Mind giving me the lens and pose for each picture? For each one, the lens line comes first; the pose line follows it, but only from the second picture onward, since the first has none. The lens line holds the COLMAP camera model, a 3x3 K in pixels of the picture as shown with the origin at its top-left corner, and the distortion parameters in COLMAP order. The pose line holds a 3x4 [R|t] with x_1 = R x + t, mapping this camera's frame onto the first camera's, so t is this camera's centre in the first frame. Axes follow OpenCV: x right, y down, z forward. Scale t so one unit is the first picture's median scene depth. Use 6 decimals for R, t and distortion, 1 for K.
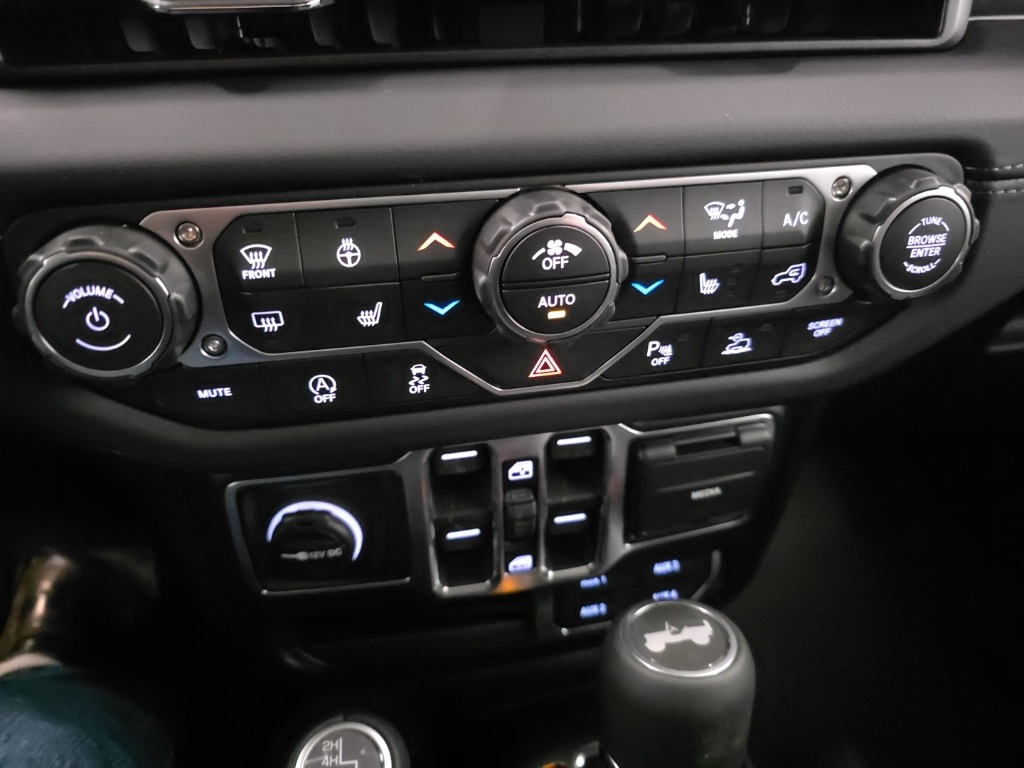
lens RADIAL K [[694.1, 0, 512.0], [0, 694.1, 384.0], [0, 0, 1]] dist [0.029058, -0.069703]
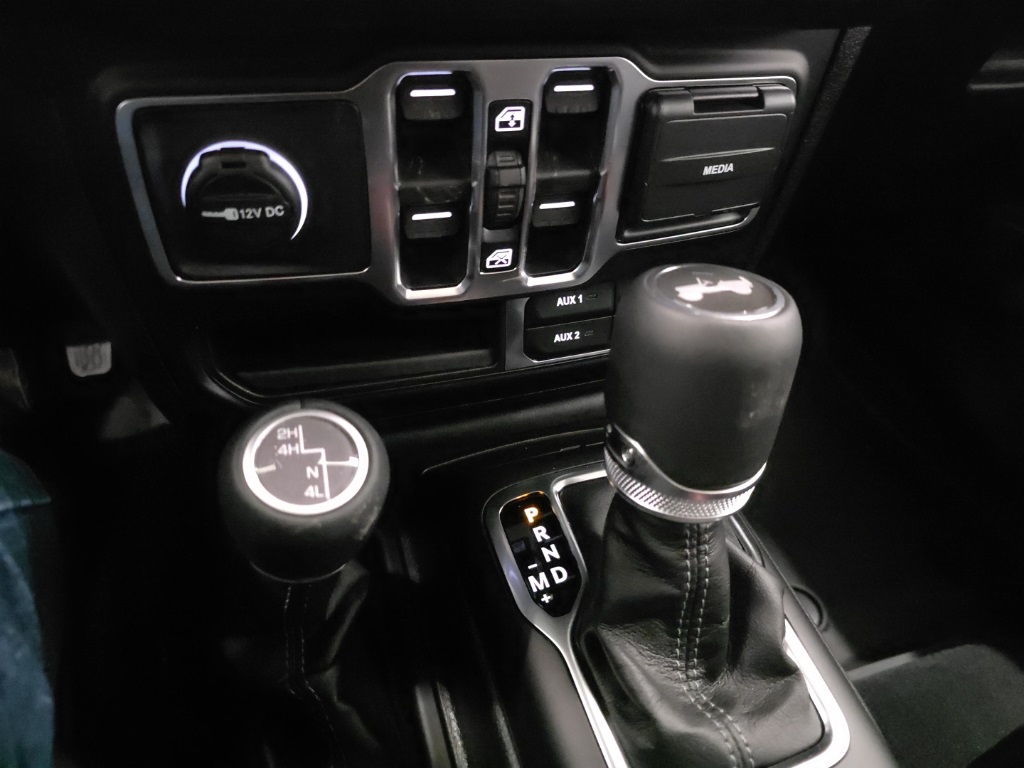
lens RADIAL K [[686.5, 0, 504.1], [0, 686.5, 367.7], [0, 0, 1]] dist [0.054688, -0.048406]
pose [[0.989830, -0.016682, 0.141274, -0.130039], [-0.006435, 0.986833, 0.161612, 0.325648], [-0.142110, -0.160878, 0.976690, 0.213733]]
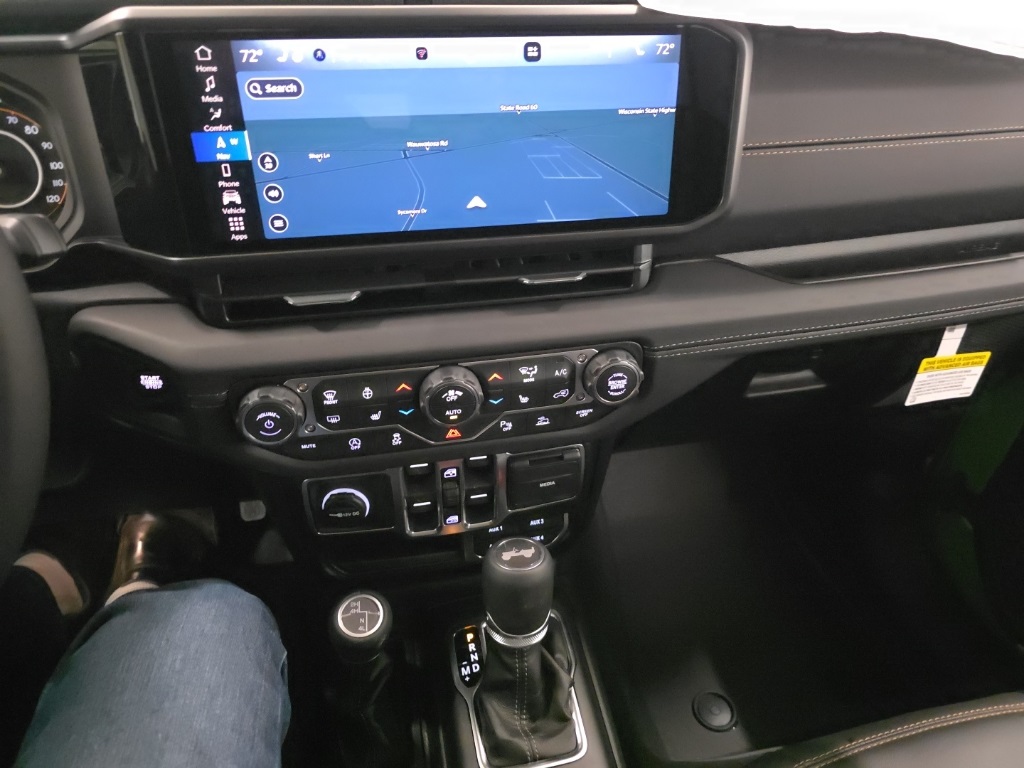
lens RADIAL K [[657.7, 0, 512.0], [0, 657.7, 384.0], [0, 0, 1]] dist [0.067889, -0.049464]
pose [[0.999763, 0.012458, 0.017878, 0.178517], [-0.013298, 0.998776, 0.047637, -0.259678], [-0.017262, -0.047864, 0.998705, -1.021673]]
